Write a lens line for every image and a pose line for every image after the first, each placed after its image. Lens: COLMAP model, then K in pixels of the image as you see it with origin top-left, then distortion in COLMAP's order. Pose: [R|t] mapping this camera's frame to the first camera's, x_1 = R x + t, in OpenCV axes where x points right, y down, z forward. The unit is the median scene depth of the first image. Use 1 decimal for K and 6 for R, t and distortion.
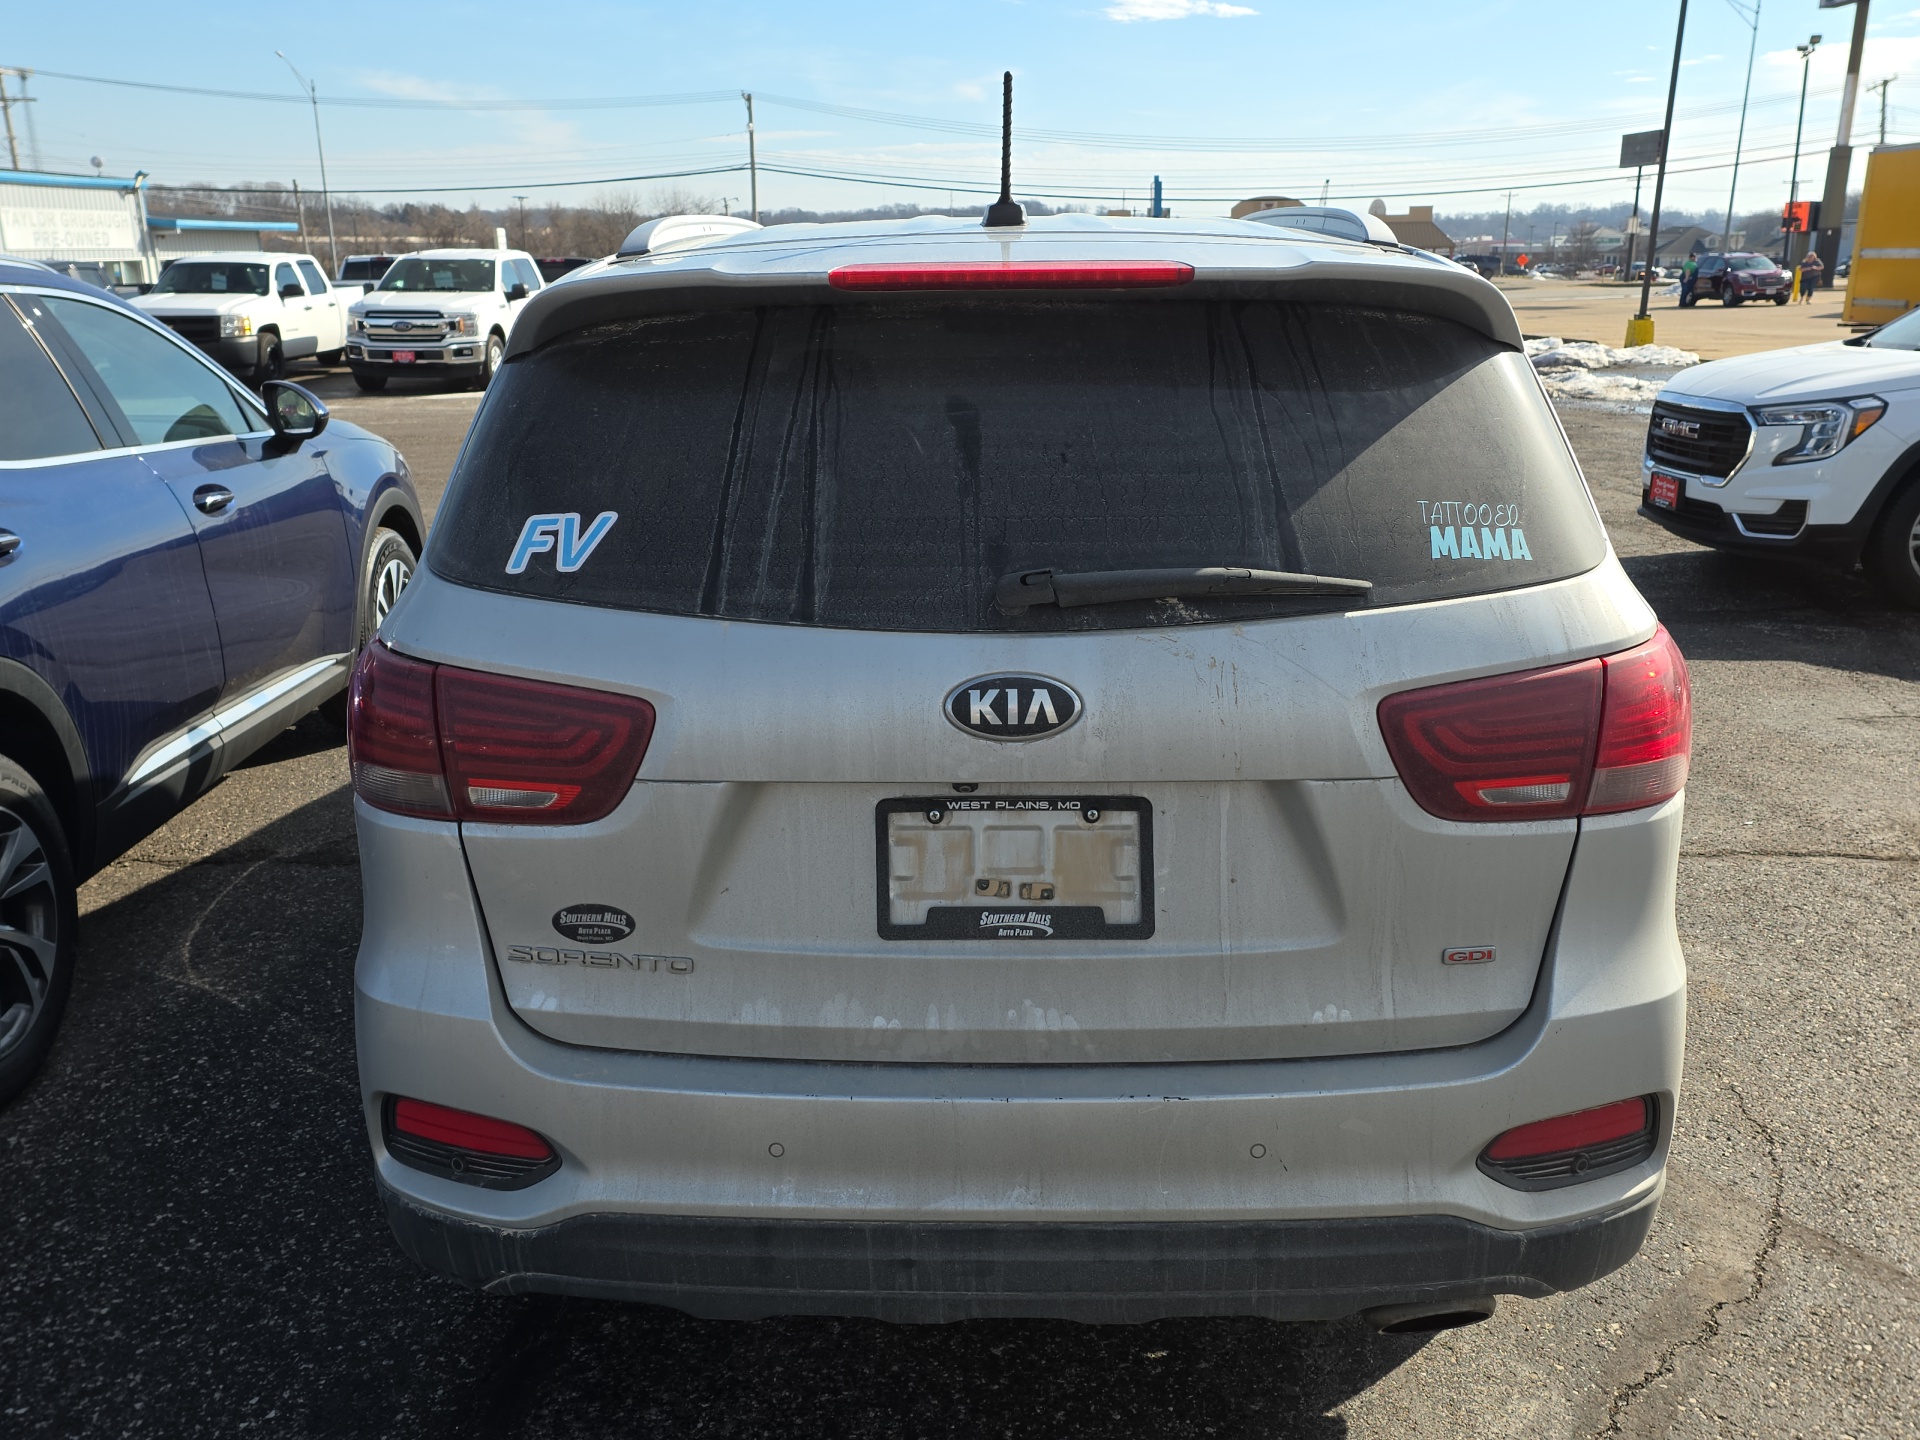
lens RADIAL K [[1633.2, 0, 960.0], [0, 1633.2, 720.0], [0, 0, 1]] dist [0.112709, -0.095569]
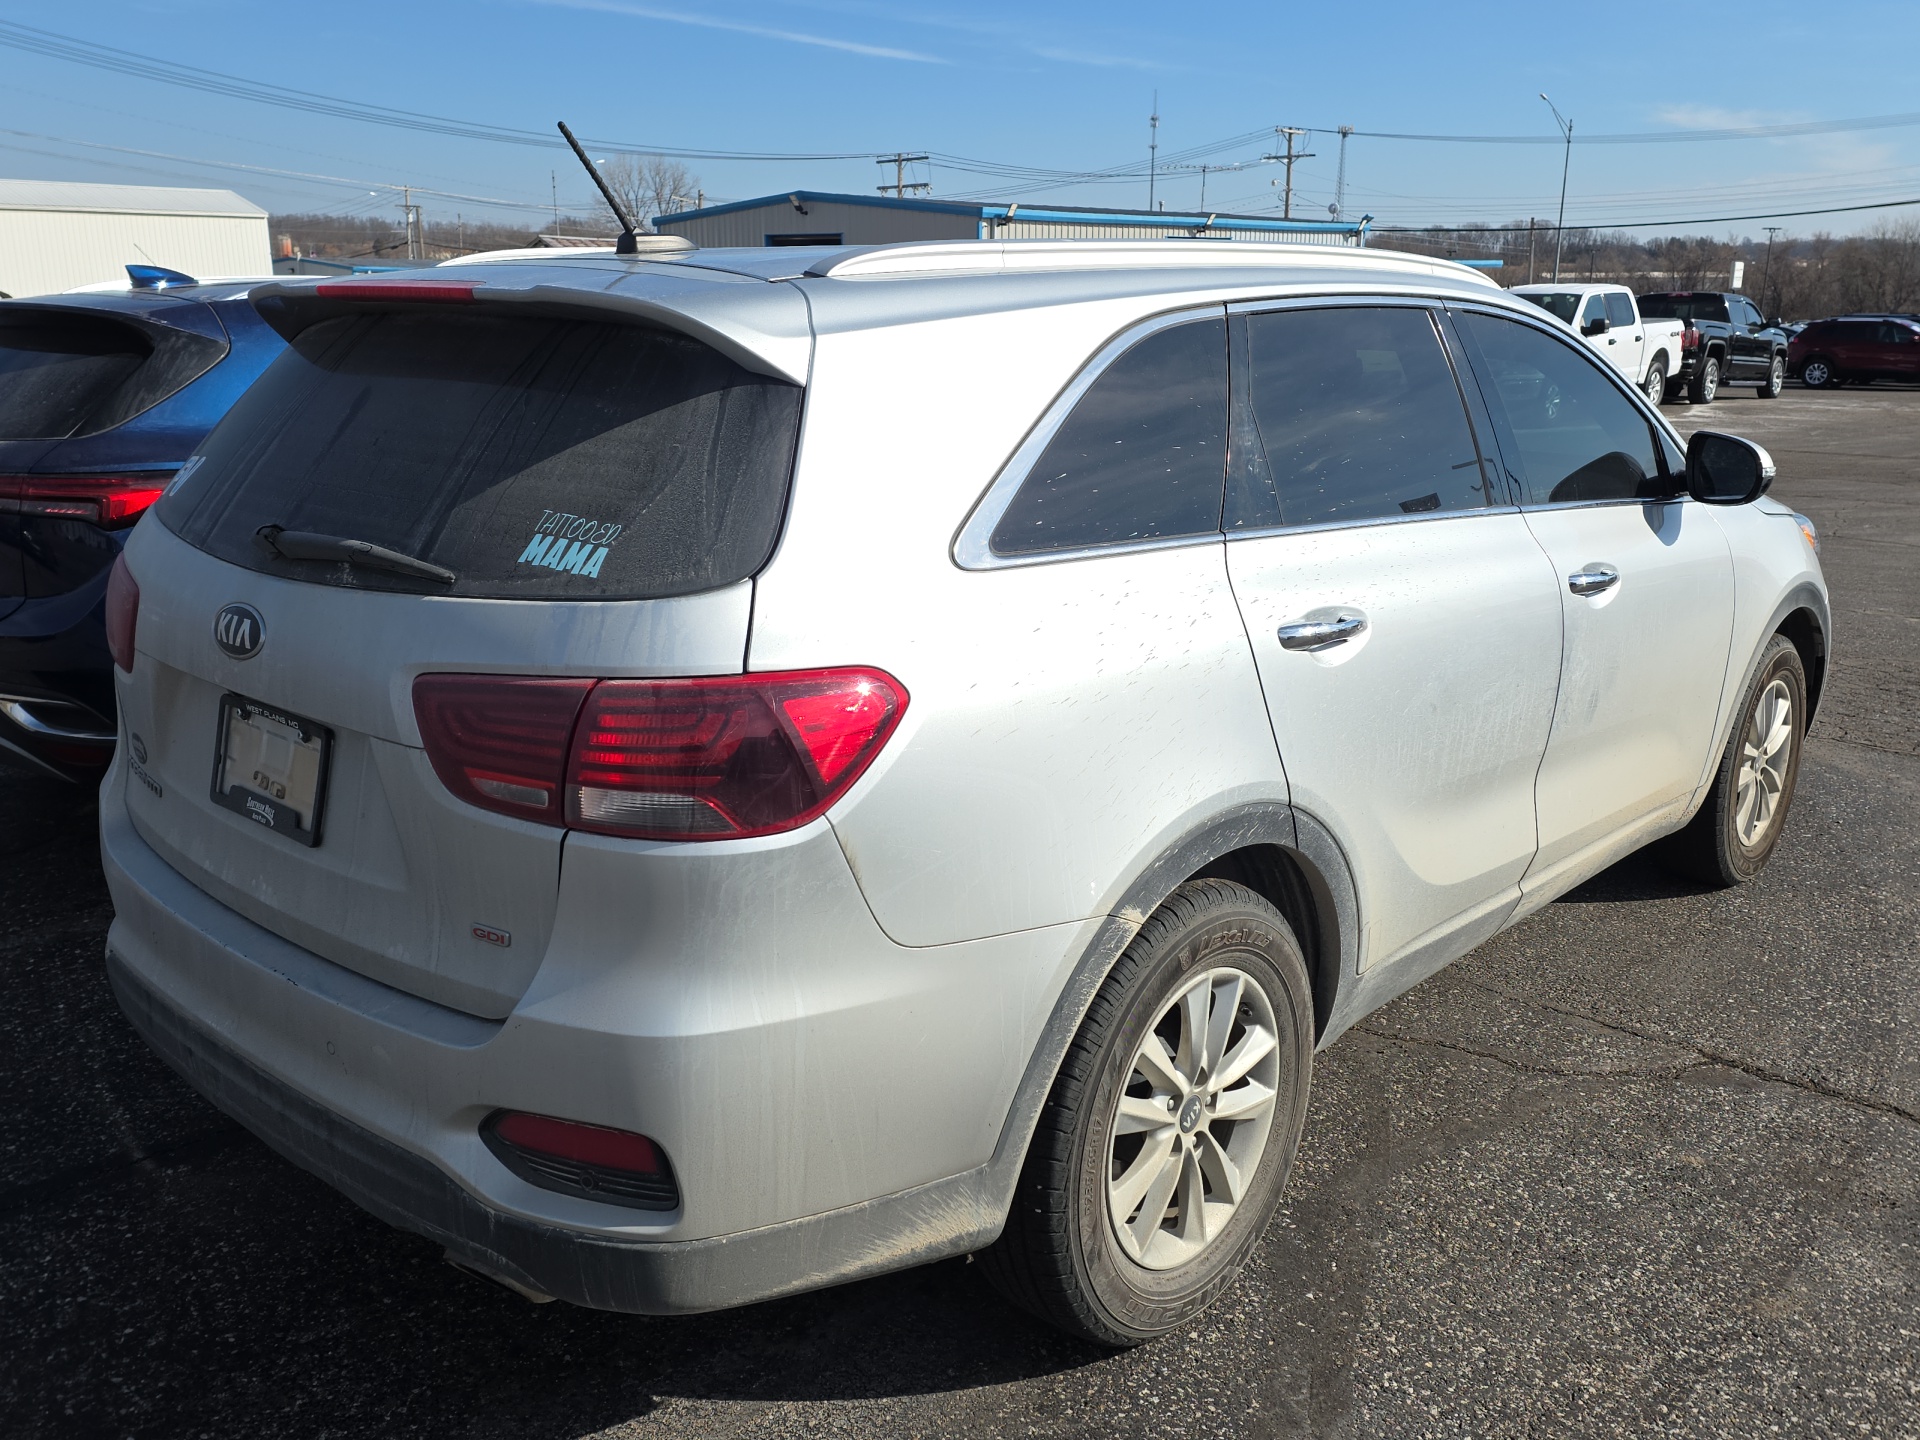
lens RADIAL K [[1655.8, 0, 960.0], [0, 1655.8, 720.0], [0, 0, 1]] dist [0.117255, -0.149505]
pose [[0.742147, 0.180596, -0.645448, 1.191999], [-0.195342, 0.979488, 0.049452, -0.104580], [0.641139, 0.089383, 0.762201, 0.356815]]
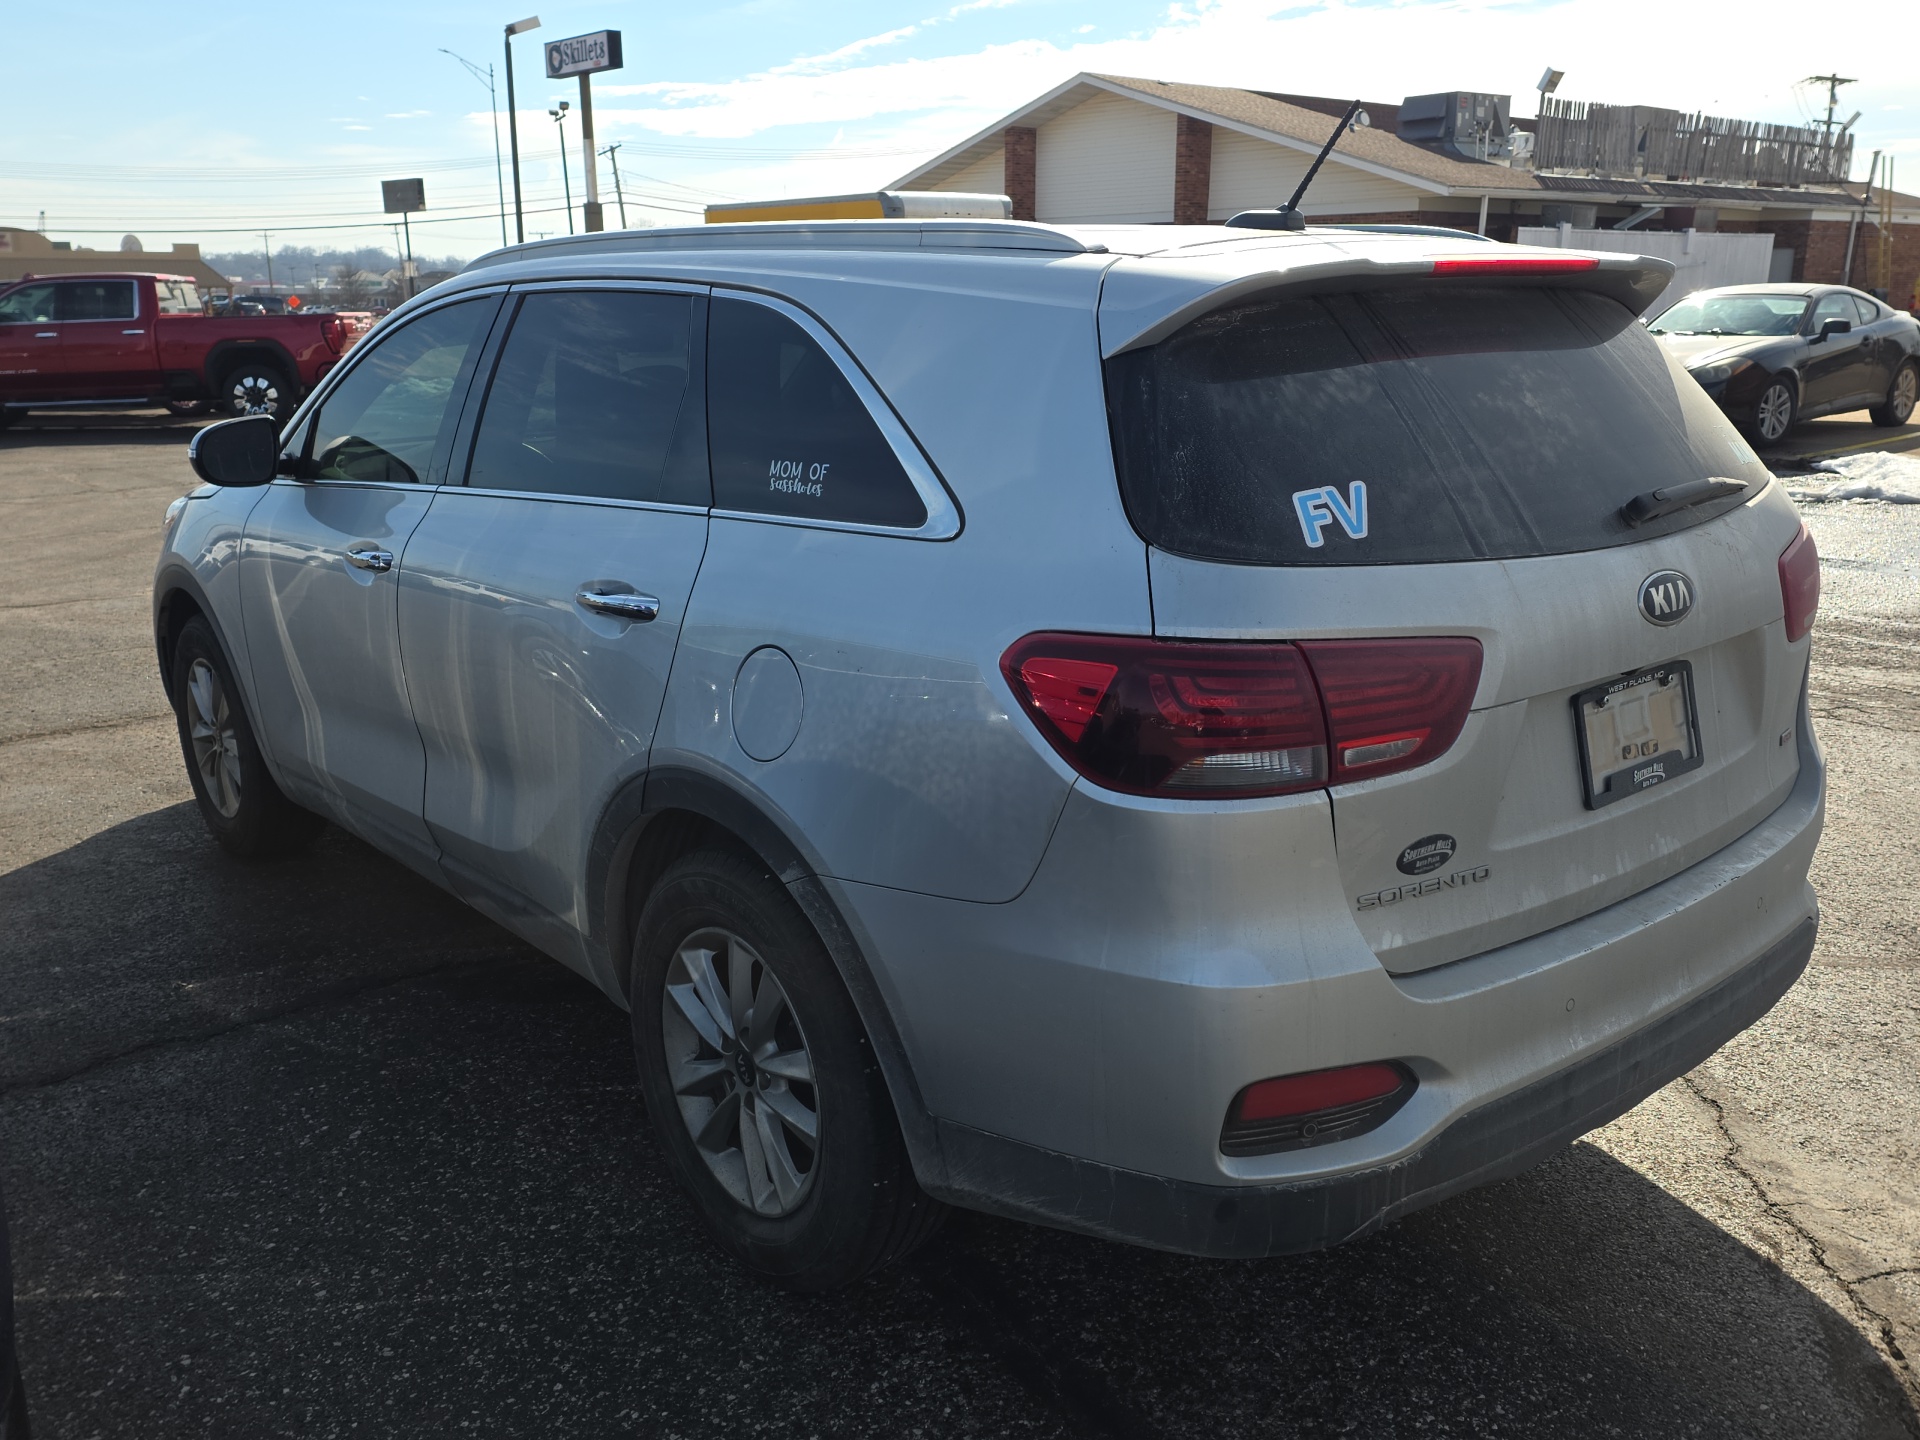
lens RADIAL K [[1655.8, 0, 960.0], [0, 1655.8, 720.0], [0, 0, 1]] dist [0.117255, -0.149505]
pose [[0.742840, -0.170805, 0.647313, -1.145577], [0.188864, 0.981098, 0.042145, -0.068112], [-0.642276, 0.090947, 0.761059, 0.346746]]
